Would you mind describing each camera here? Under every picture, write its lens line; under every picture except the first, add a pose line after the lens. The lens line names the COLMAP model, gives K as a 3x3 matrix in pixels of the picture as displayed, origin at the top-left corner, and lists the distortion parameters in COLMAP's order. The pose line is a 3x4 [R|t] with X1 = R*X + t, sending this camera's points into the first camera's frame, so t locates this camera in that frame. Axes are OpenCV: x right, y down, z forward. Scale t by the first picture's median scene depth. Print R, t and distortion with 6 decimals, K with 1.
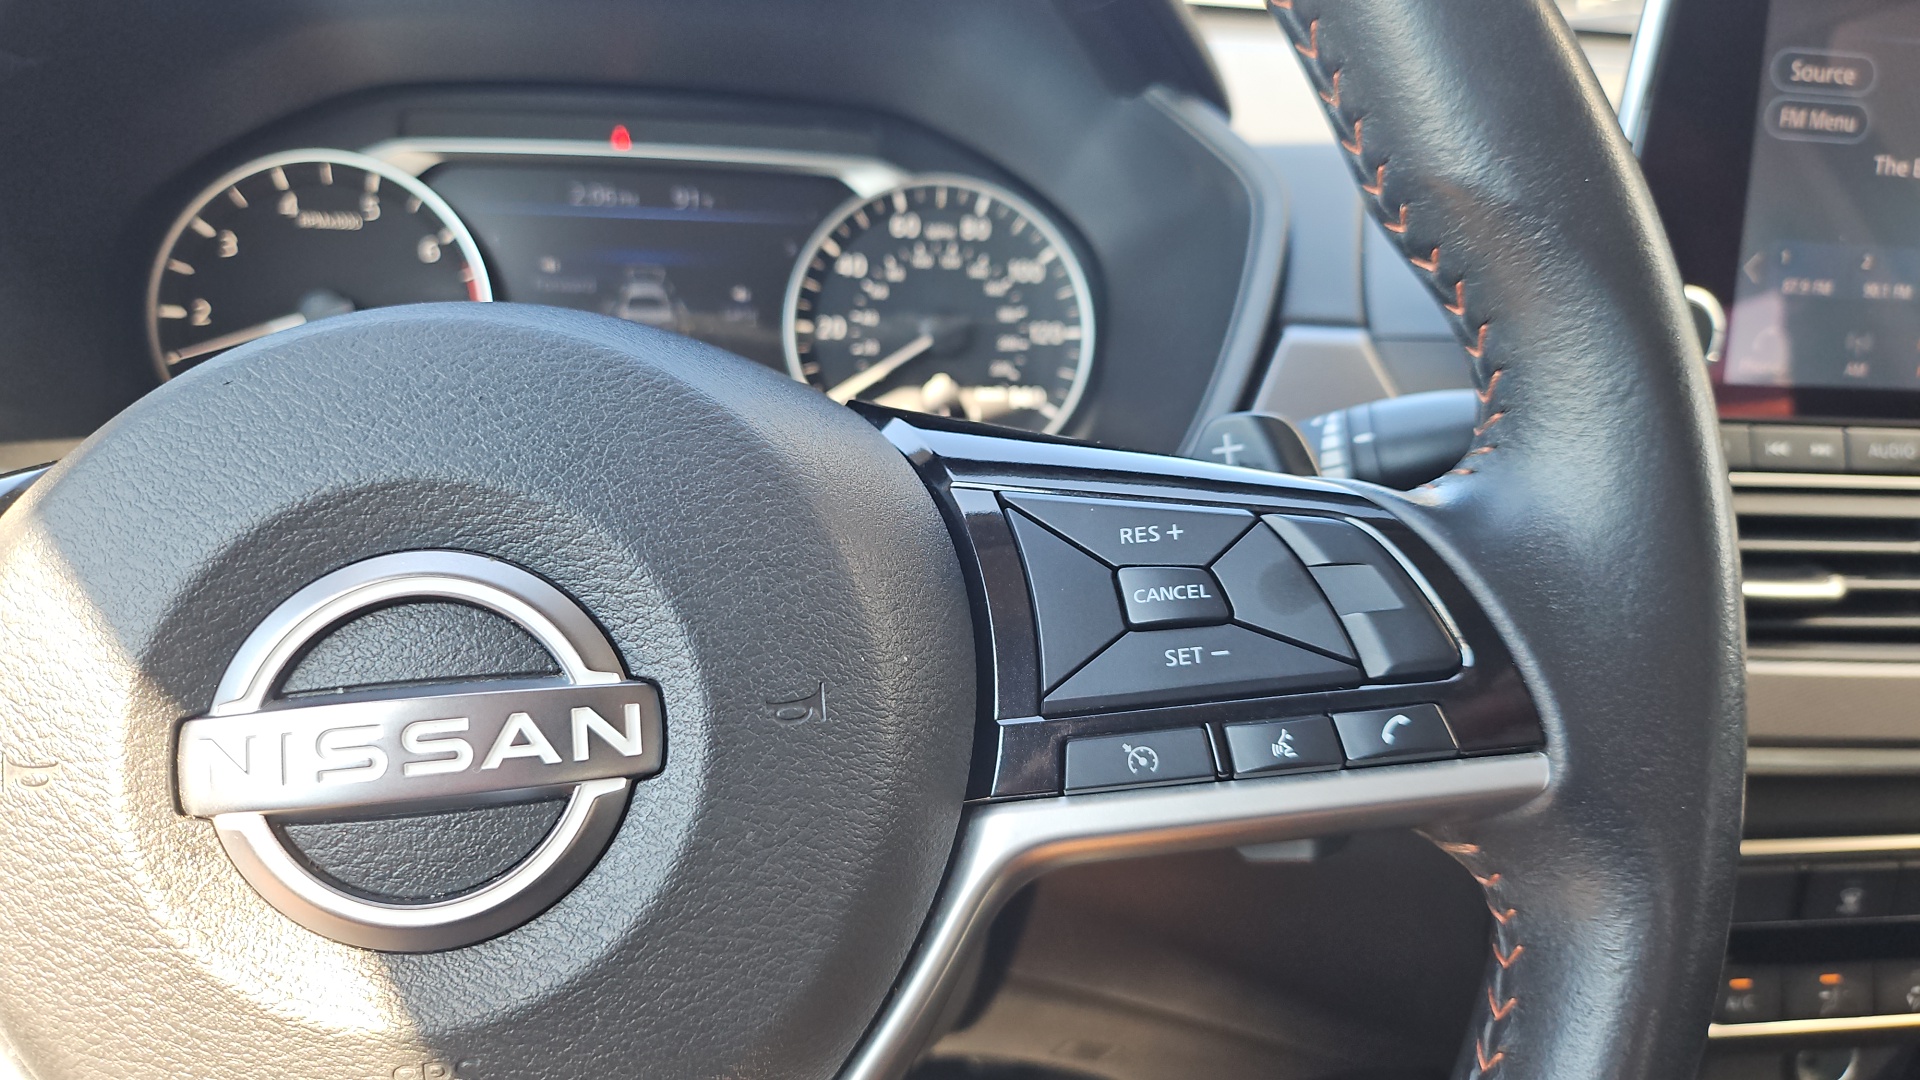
lens RADIAL K [[1418.9, 0, 960.0], [0, 1418.9, 540.0], [0, 0, 1]] dist [-0.011883, -0.006210]
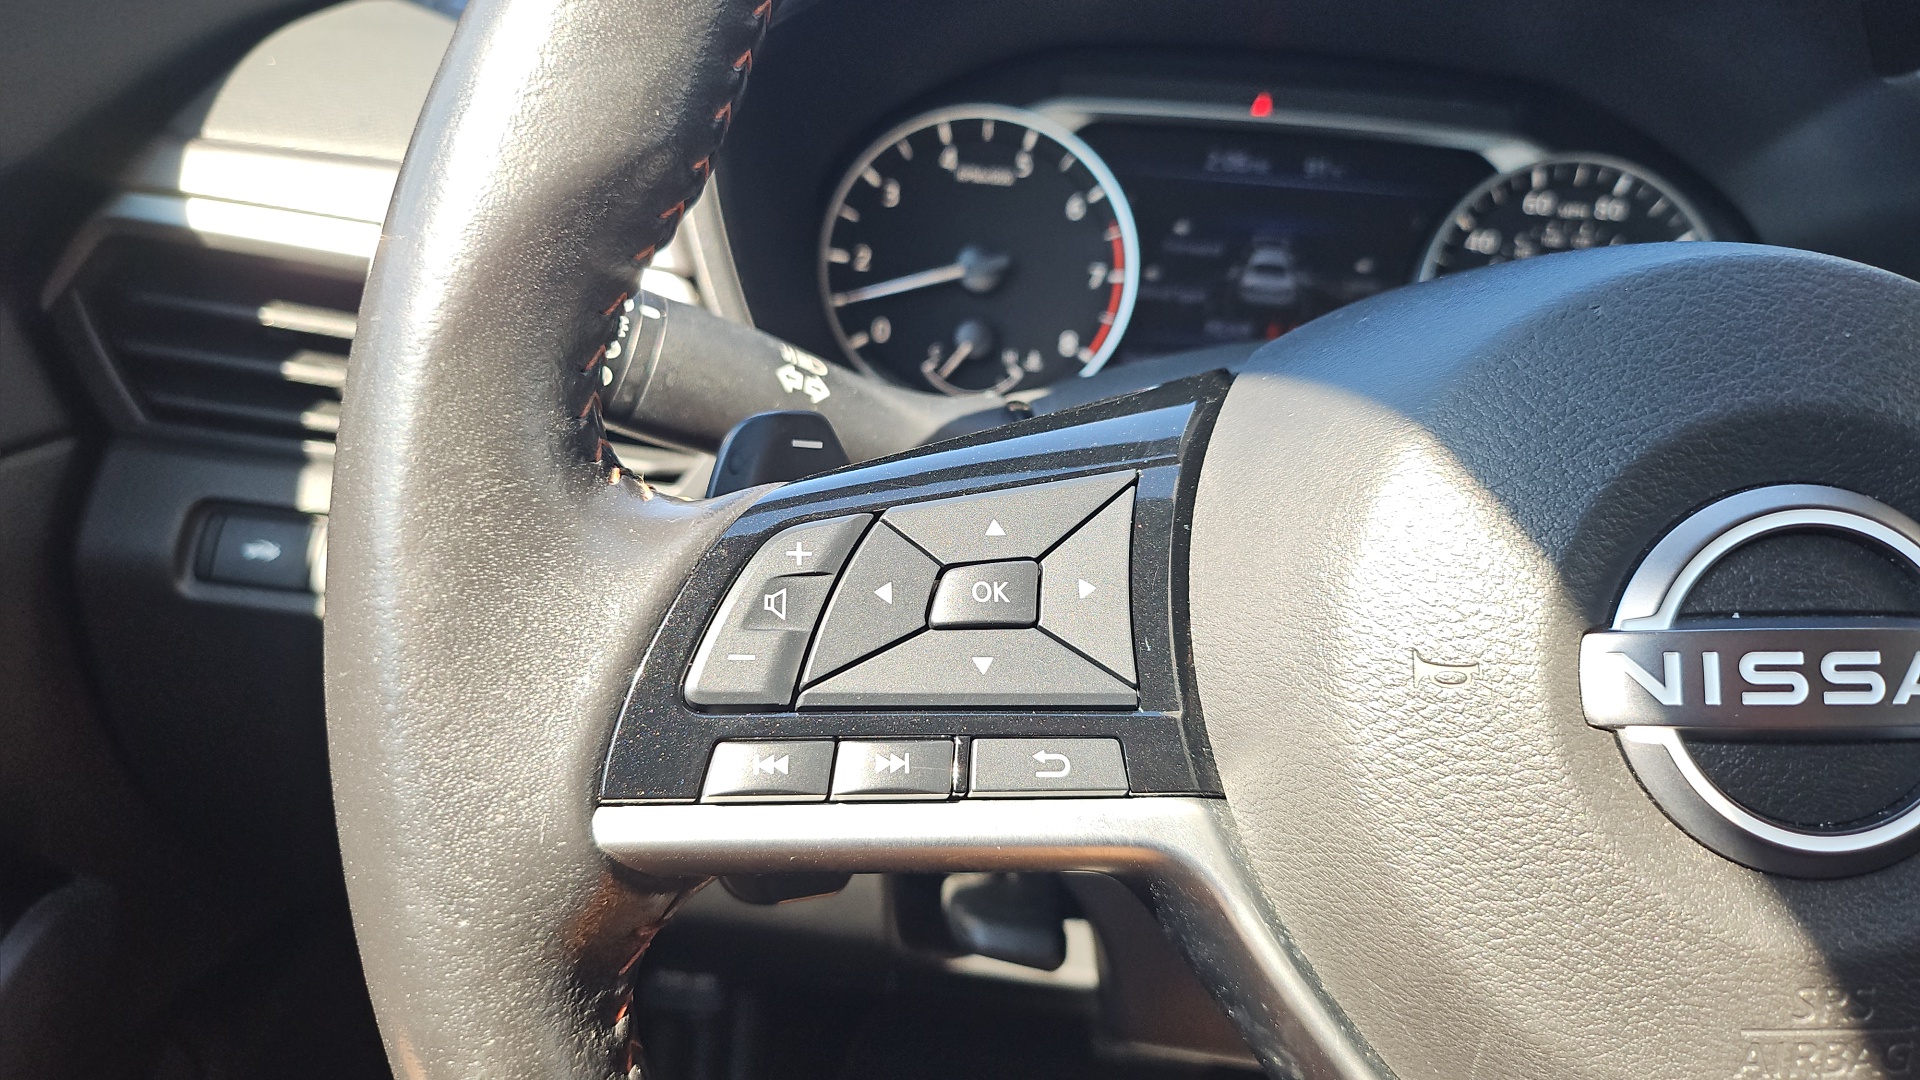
lens RADIAL K [[1405.3, 0, 960.0], [0, 1405.3, 540.0], [0, 0, 1]] dist [0.001012, -0.010631]
pose [[0.989260, 0.069243, -0.128724, -0.301067], [-0.067971, 0.997586, 0.014250, 0.026470], [0.129400, -0.005348, 0.991578, -0.025116]]
